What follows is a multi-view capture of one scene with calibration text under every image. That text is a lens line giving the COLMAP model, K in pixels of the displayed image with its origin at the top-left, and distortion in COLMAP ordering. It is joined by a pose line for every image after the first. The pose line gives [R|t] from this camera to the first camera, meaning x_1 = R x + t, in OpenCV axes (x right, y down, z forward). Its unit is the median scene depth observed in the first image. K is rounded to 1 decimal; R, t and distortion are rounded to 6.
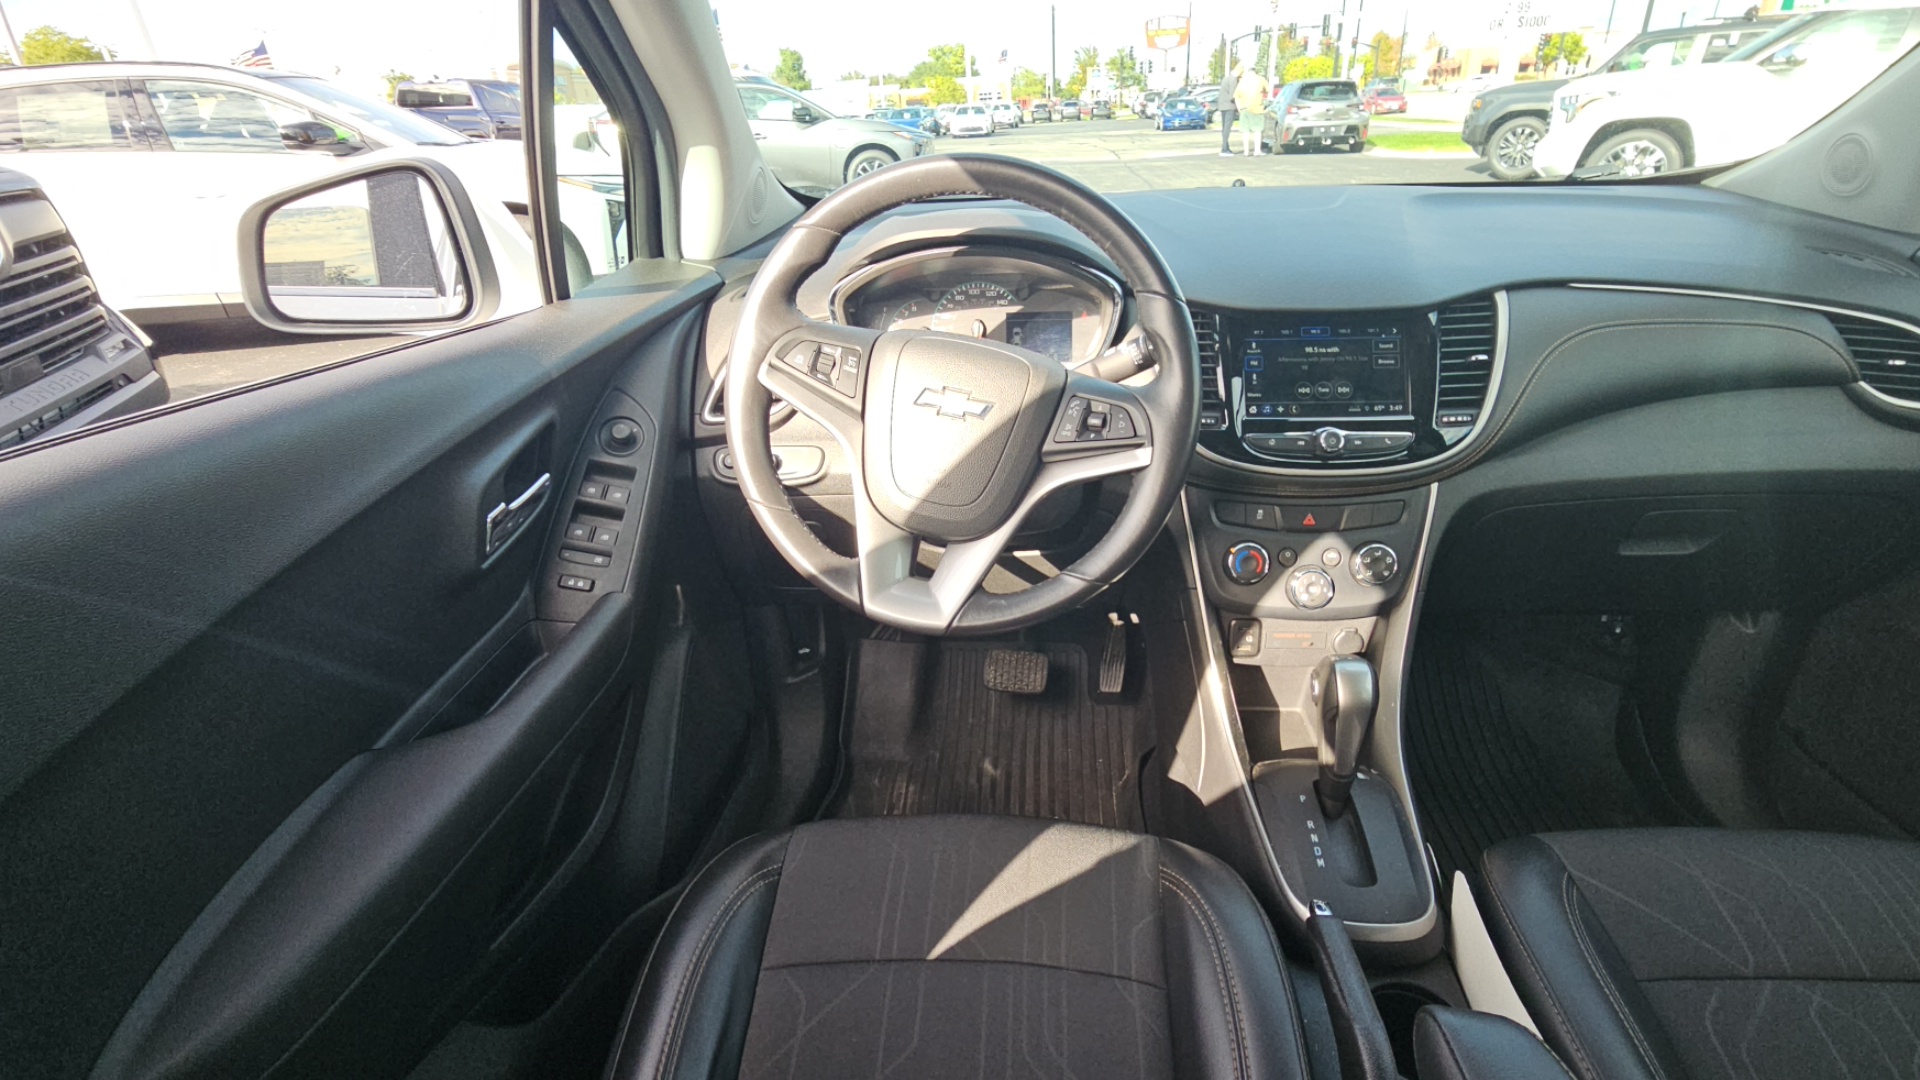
lens RADIAL K [[856.1, 0, 974.1], [0, 856.1, 546.0], [0, 0, 1]] dist [0.005903, -0.007080]
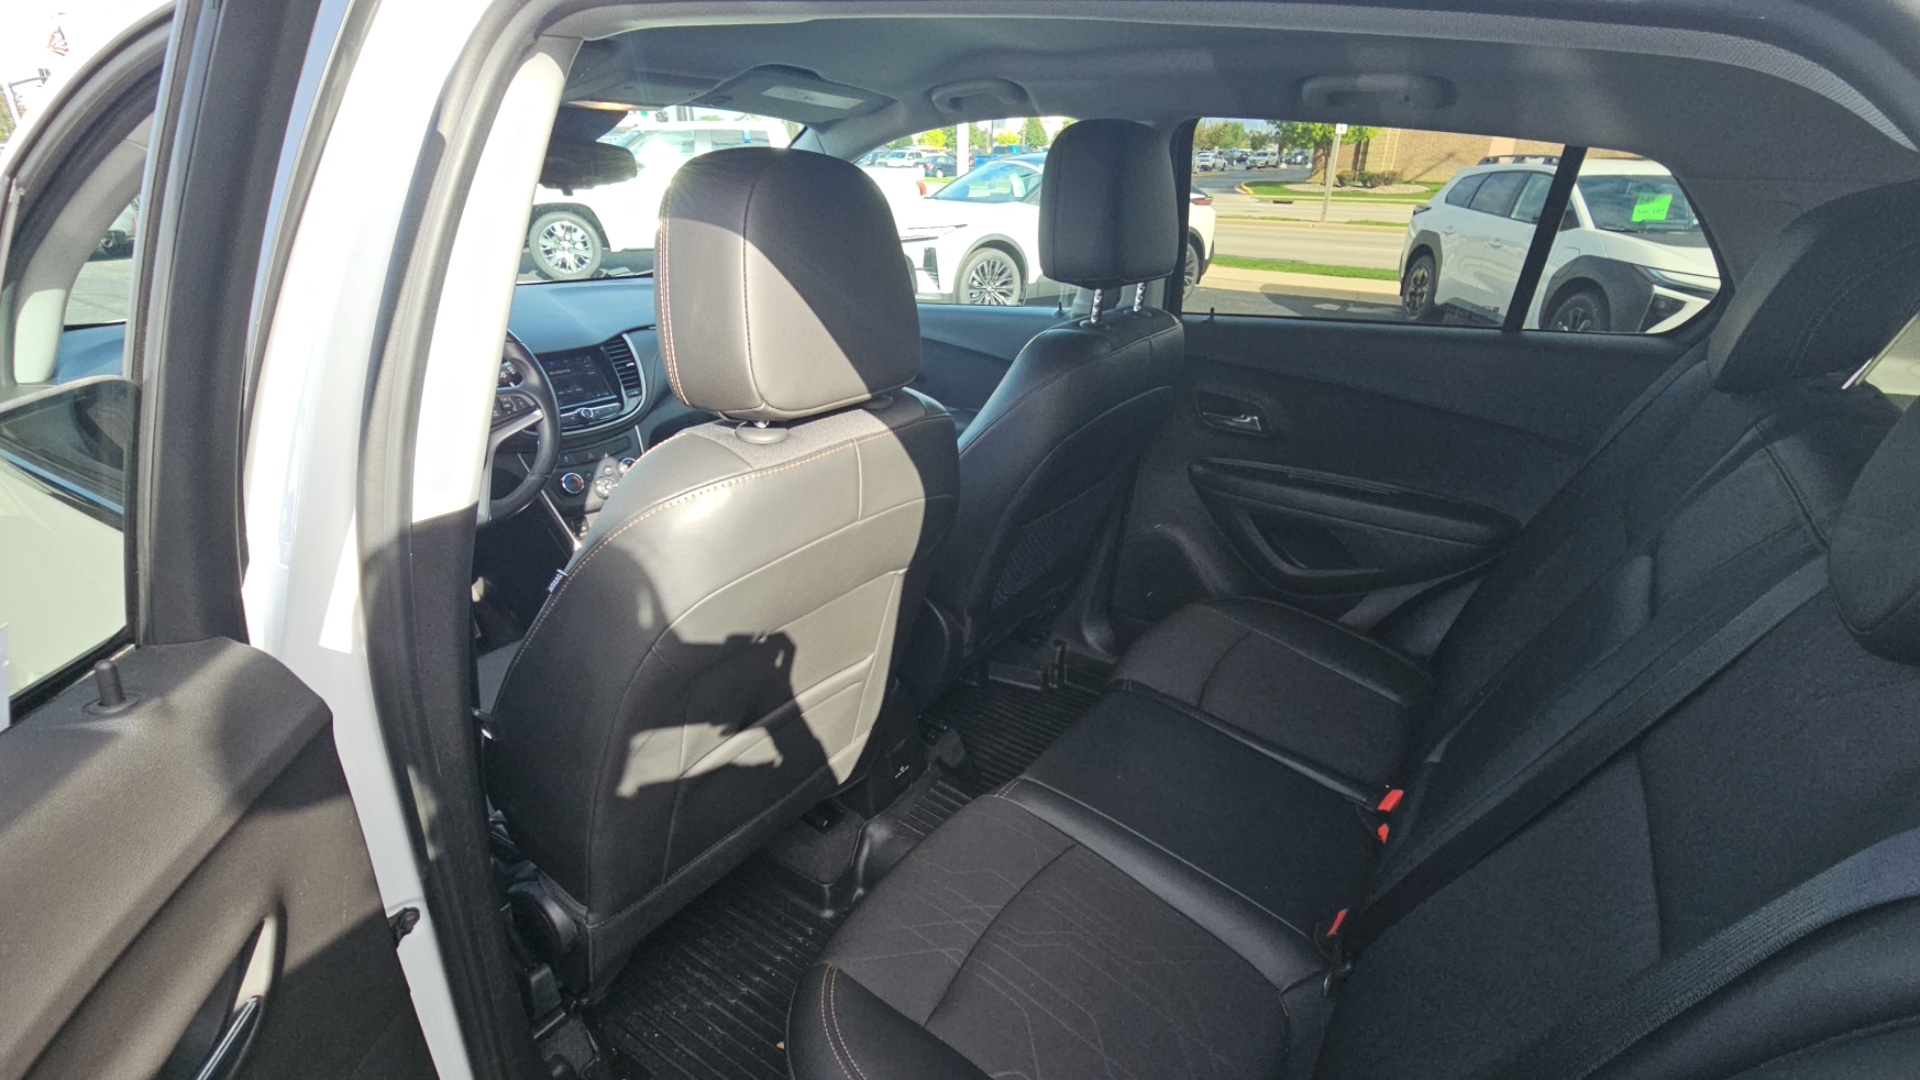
lens RADIAL K [[860.1, 0, 979.2], [0, 860.1, 543.3], [0, 0, 1]] dist [0.006385, -0.003518]
pose [[0.497166, -0.302222, 0.813319, -0.829714], [0.362631, 0.923957, 0.121664, 0.237491], [-0.788241, 0.234447, 0.568955, -0.772361]]
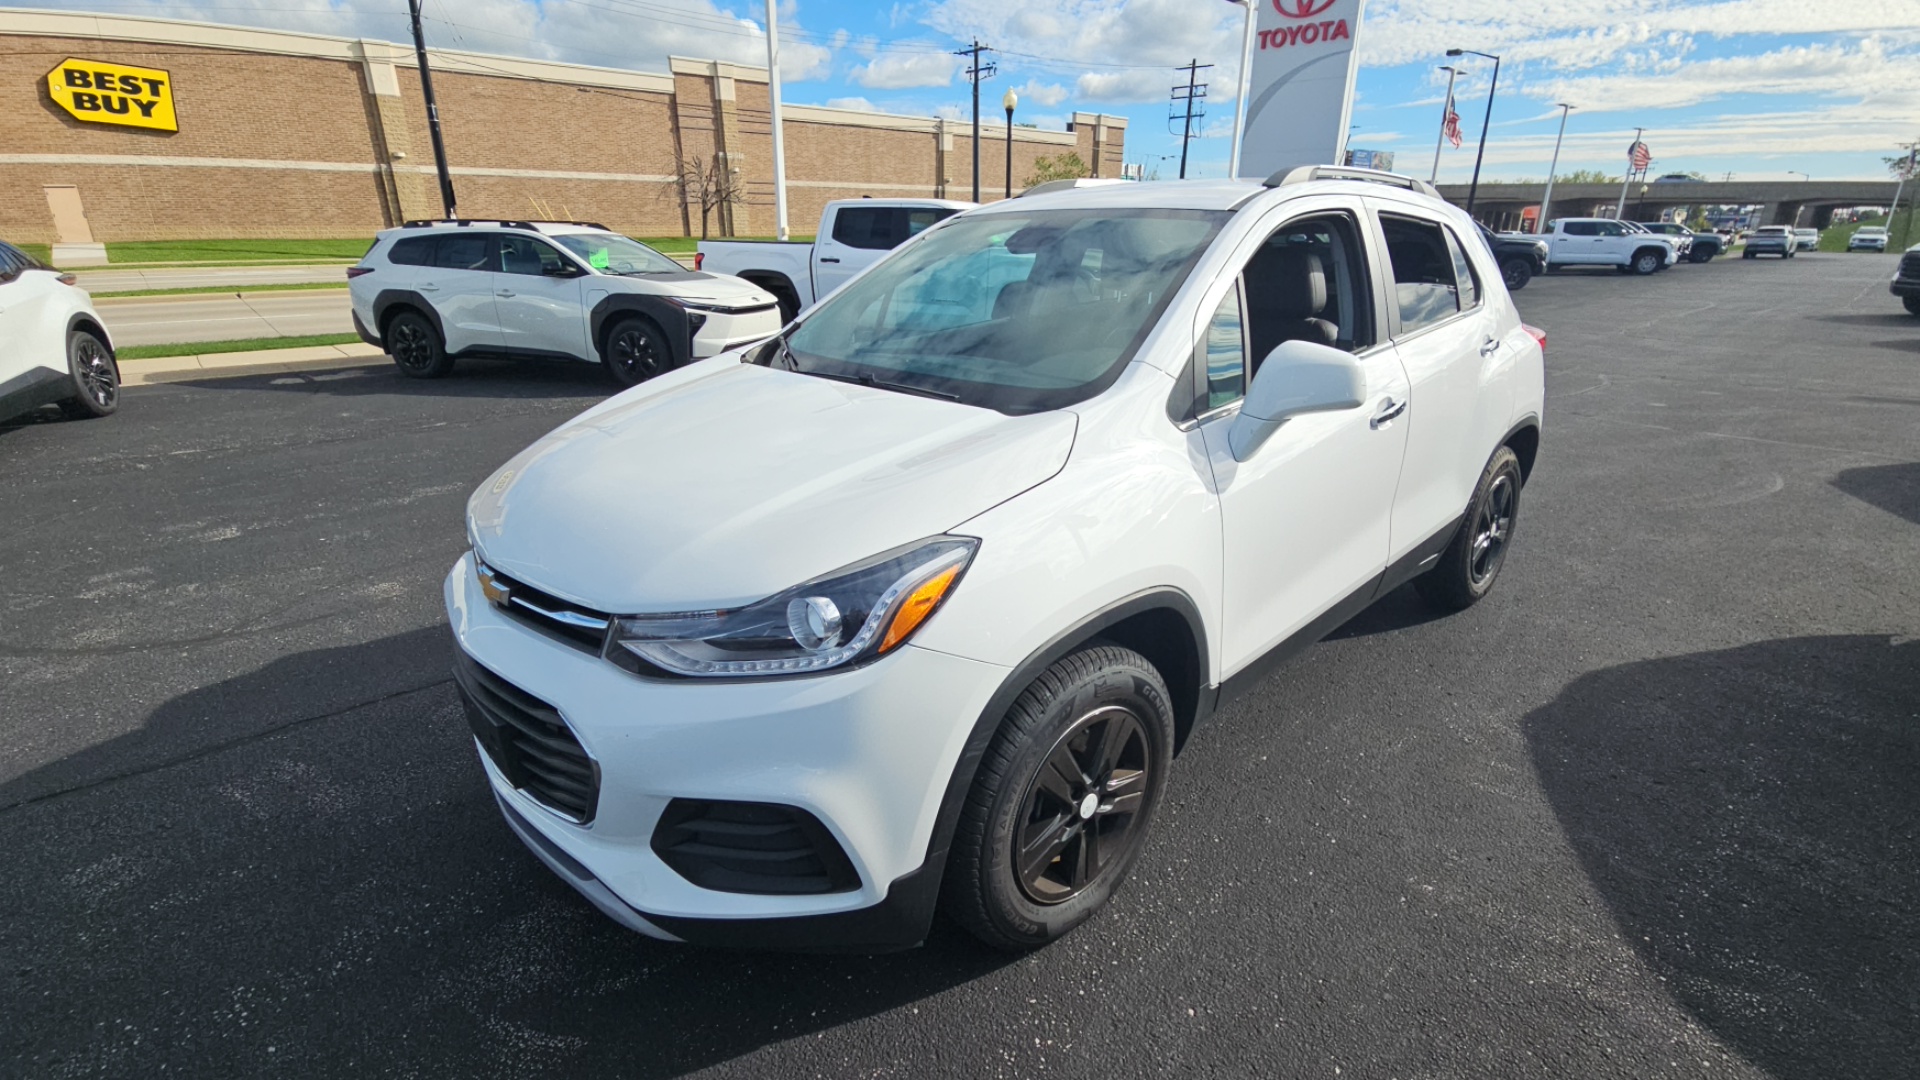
lens RADIAL K [[865.8, 0, 977.7], [0, 865.8, 541.6], [0, 0, 1]] dist [0.006157, -0.005430]
pose [[-0.733770, -0.189613, 0.652402, -1.610634], [0.340076, 0.728799, 0.594307, -1.688379], [-0.588158, 0.657951, -0.470288, 2.868662]]
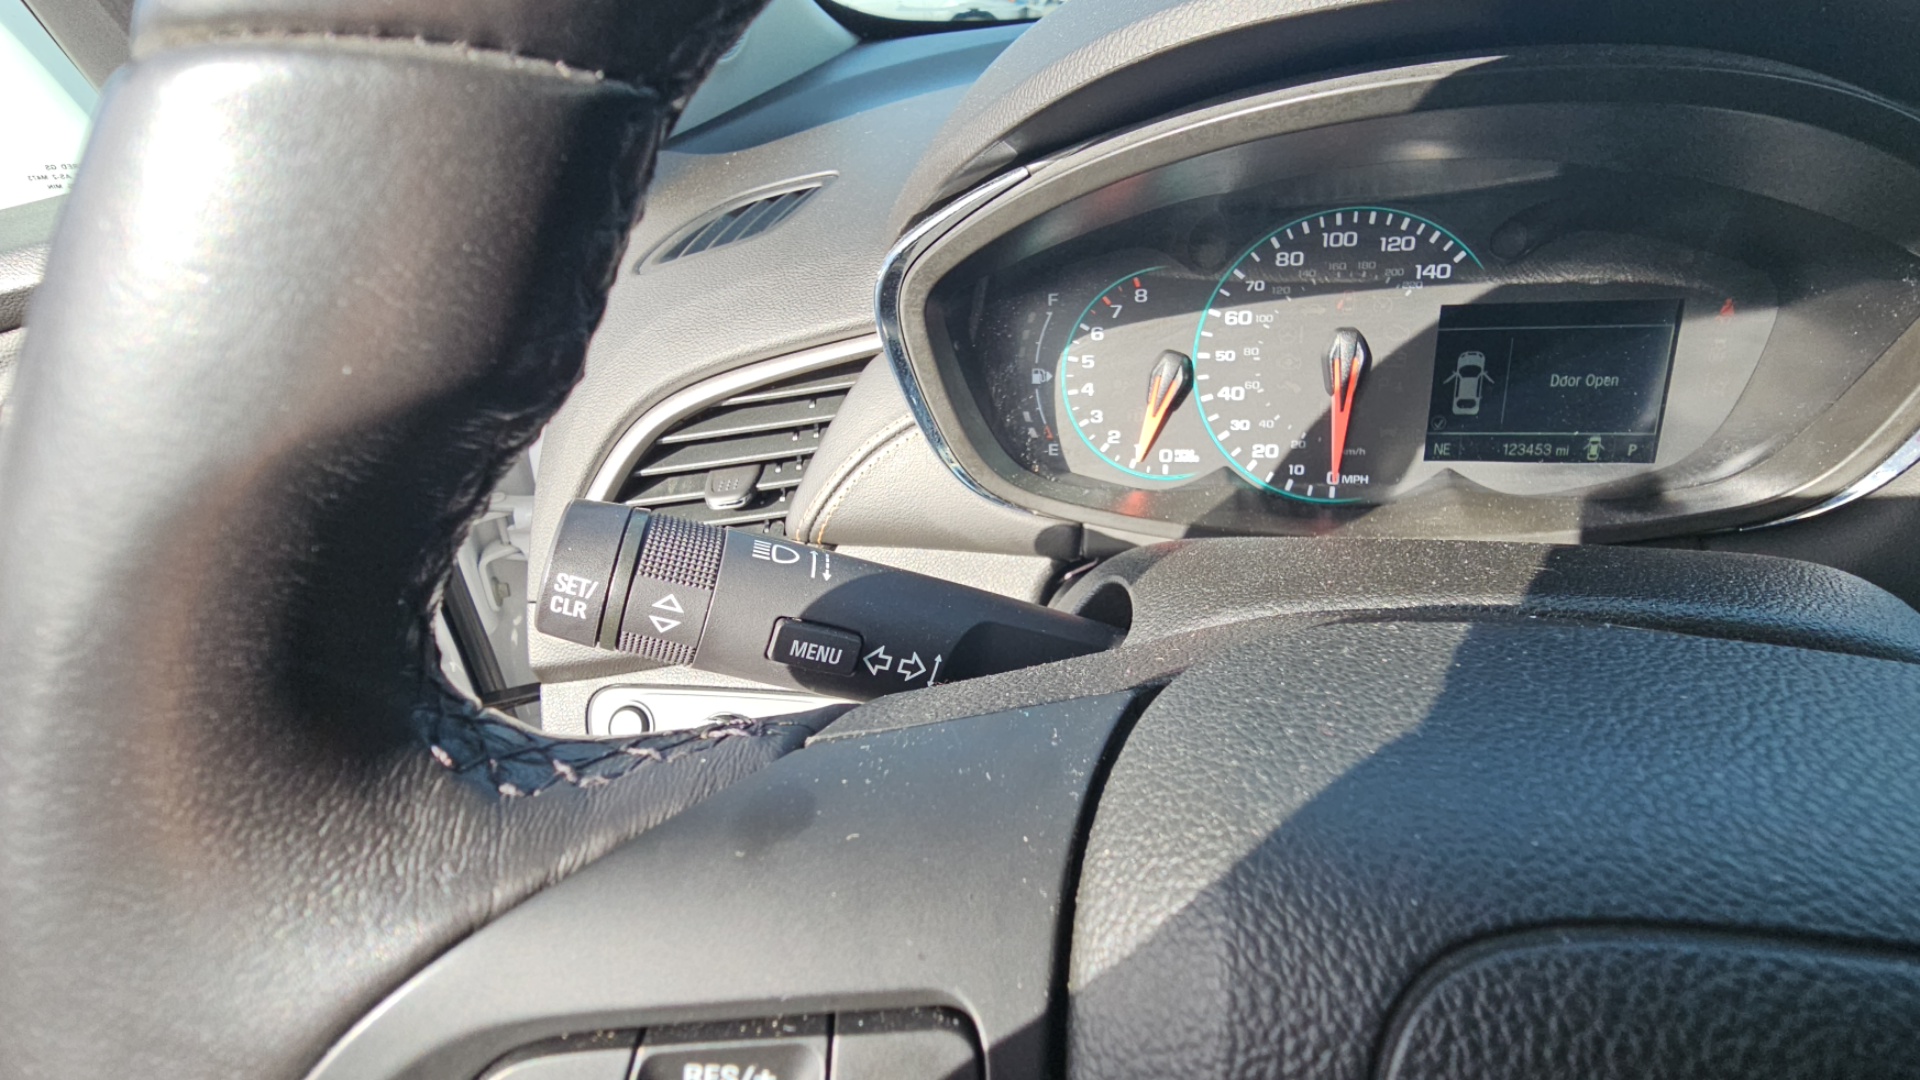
lens RADIAL K [[865.8, 0, 977.7], [0, 865.8, 541.6], [0, 0, 1]] dist [0.006157, -0.005430]
pose [[0.993998, 0.015235, -0.108329, -0.101649], [-0.003510, 0.994186, 0.107615, -0.234937], [0.109339, -0.106589, 0.988273, 0.704545]]
